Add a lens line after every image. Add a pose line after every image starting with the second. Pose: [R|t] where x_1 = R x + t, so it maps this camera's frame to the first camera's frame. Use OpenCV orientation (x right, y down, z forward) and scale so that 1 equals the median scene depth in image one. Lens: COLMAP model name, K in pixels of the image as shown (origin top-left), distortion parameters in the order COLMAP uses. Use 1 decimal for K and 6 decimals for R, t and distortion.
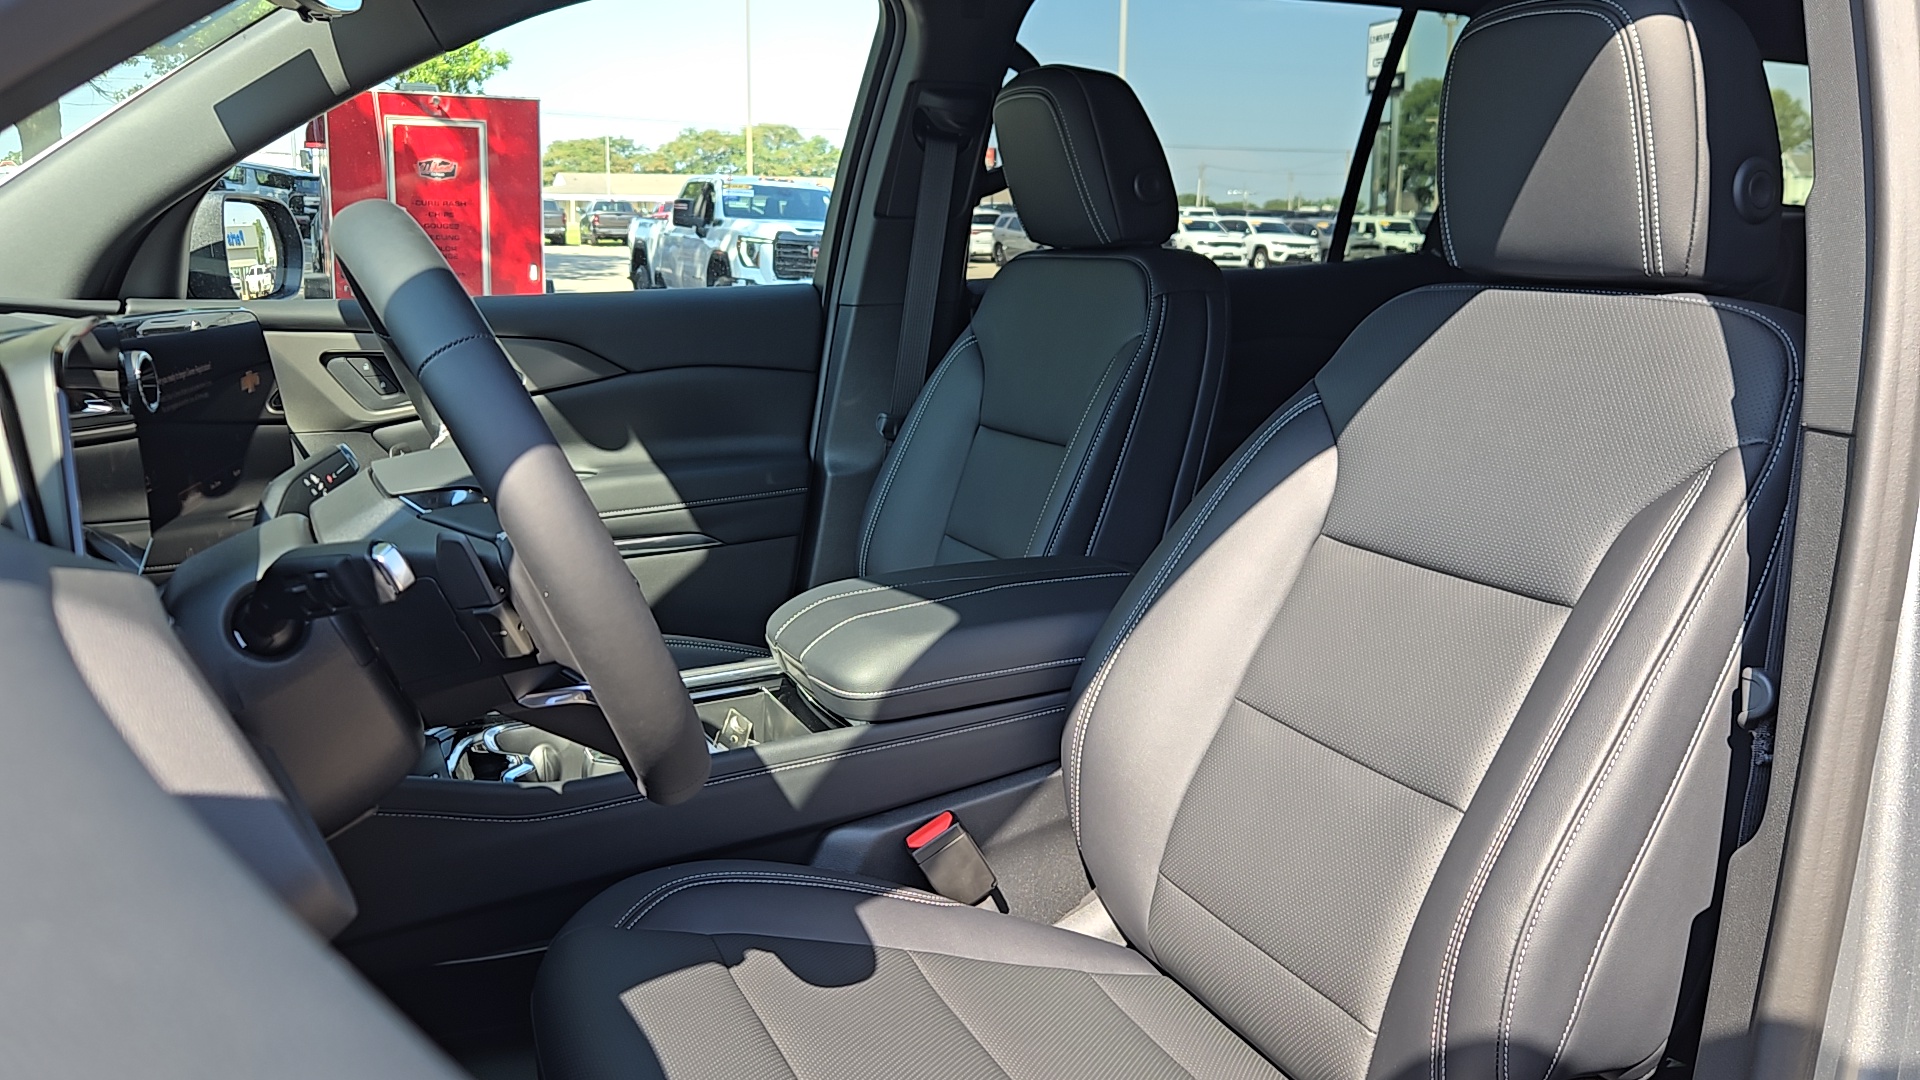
lens RADIAL K [[1618.7, 0, 949.1], [0, 1618.7, 534.7], [0, 0, 1]] dist [0.008891, -0.006213]
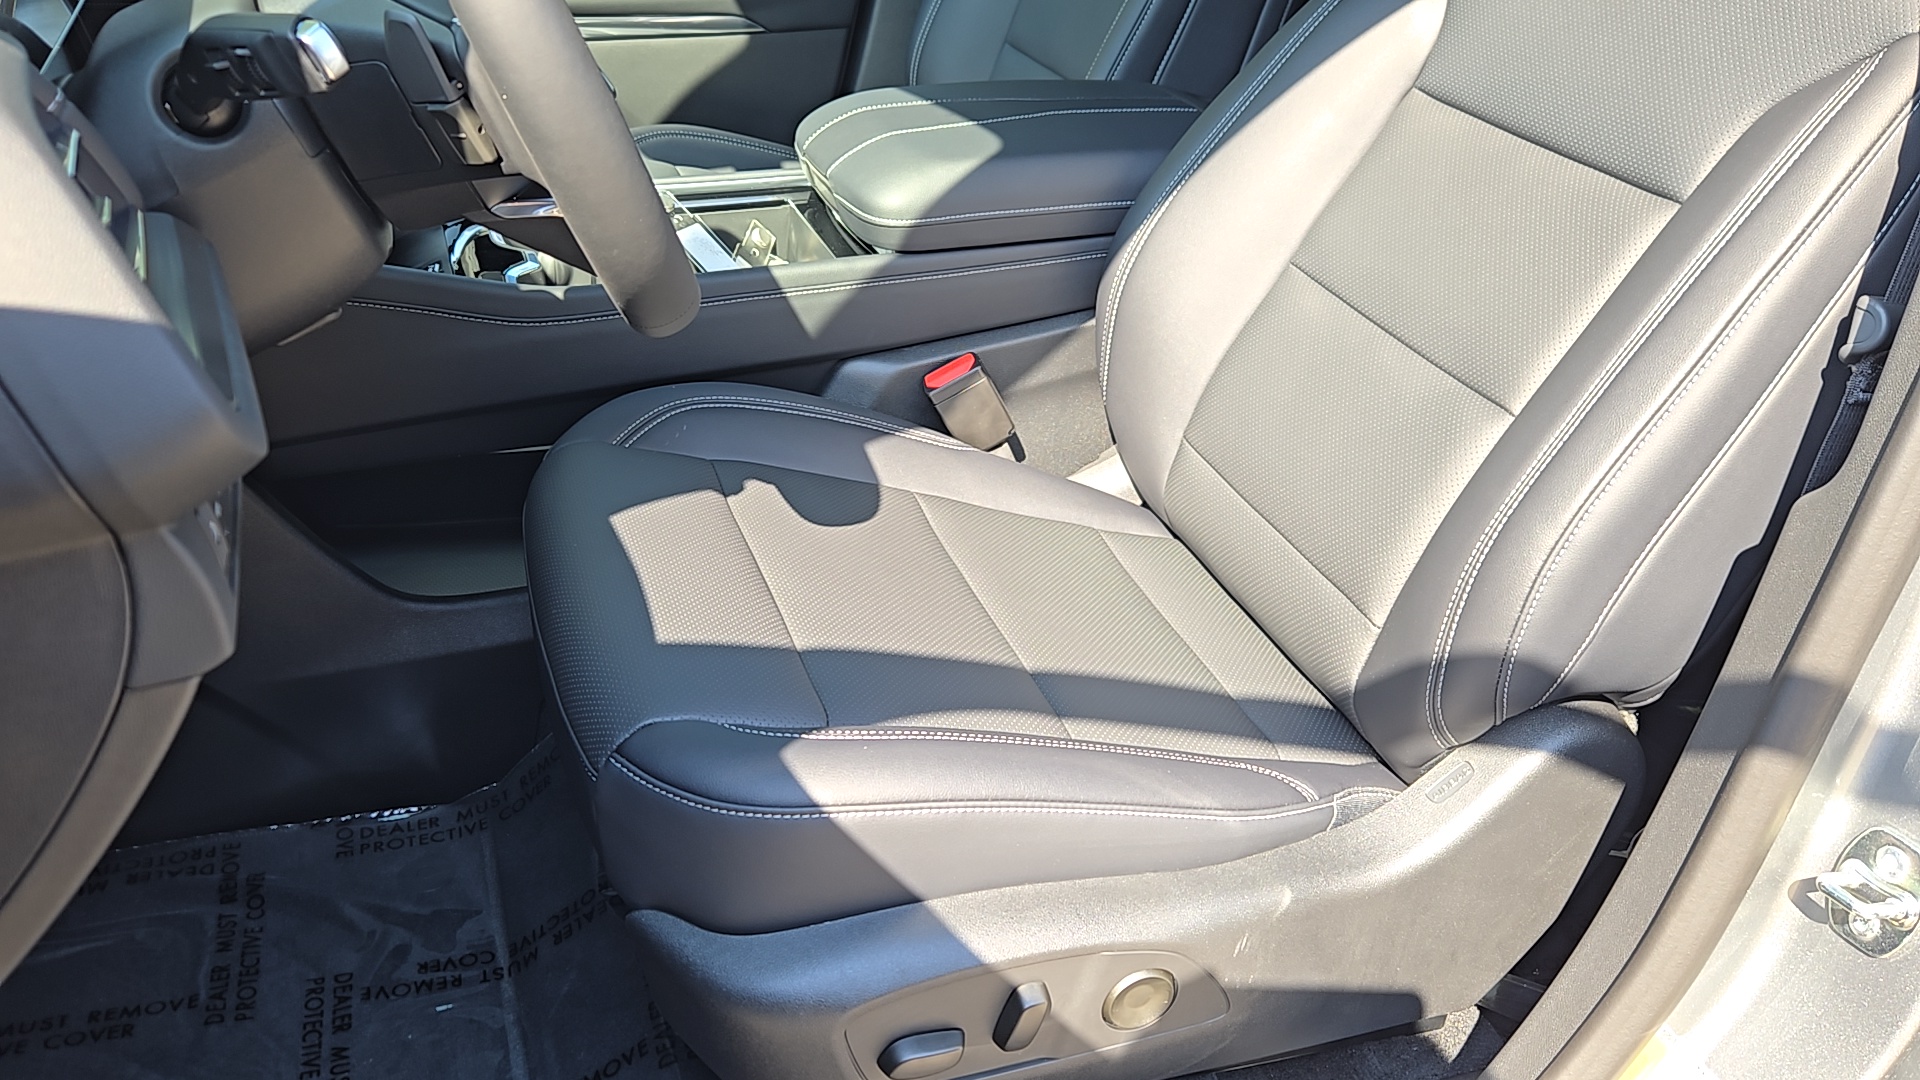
lens RADIAL K [[1618.7, 0, 949.7], [0, 1618.7, 534.7], [0, 0, 1]] dist [0.008891, -0.006213]
pose [[0.995224, 0.095527, -0.020085, 0.016862], [-0.085137, 0.950084, 0.300153, -0.012308], [0.047755, -0.297009, 0.953680, 0.063480]]
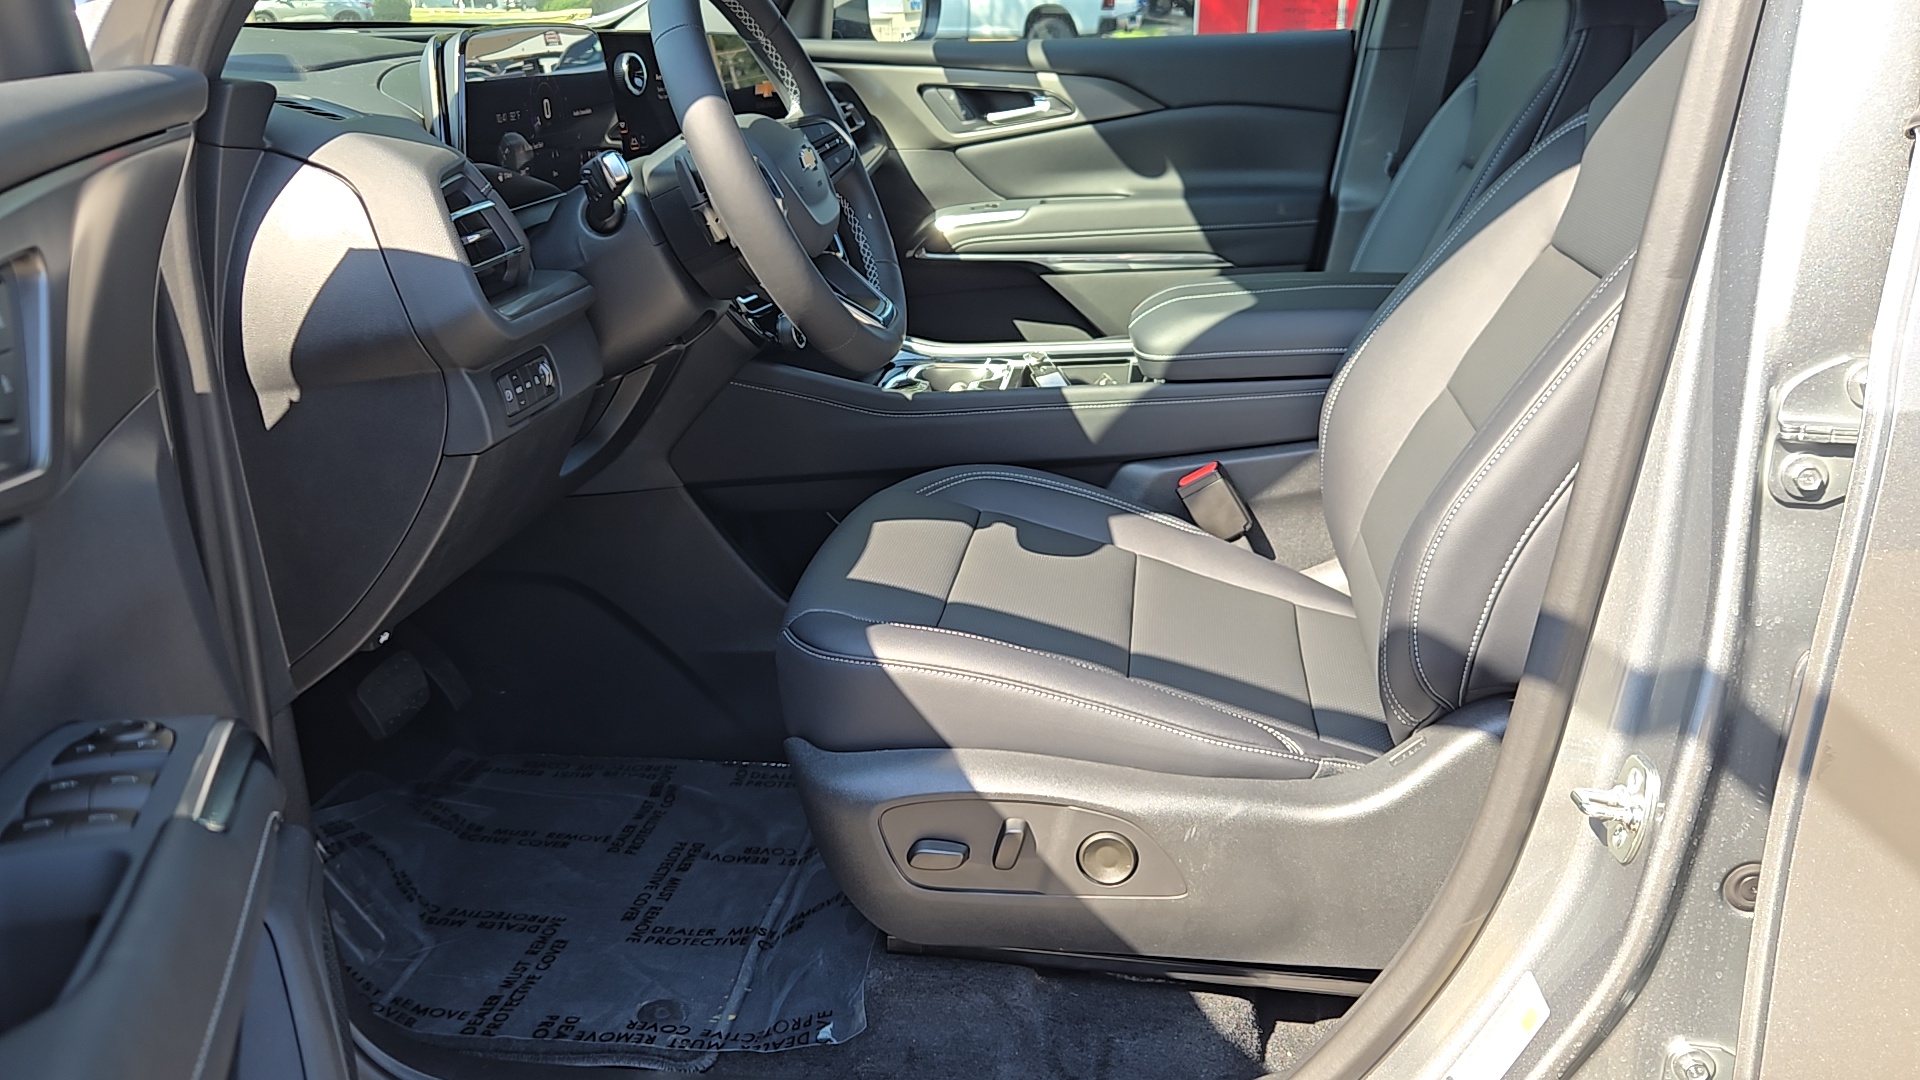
lens RADIAL K [[1618.7, 0, 943.0], [0, 1618.7, 535.0], [0, 0, 1]] dist [0.008891, -0.006213]
pose [[0.860277, 0.146834, -0.488225, 0.437413], [-0.082640, 0.985125, 0.150662, 0.061469], [0.503085, -0.089264, 0.859615, -0.153379]]
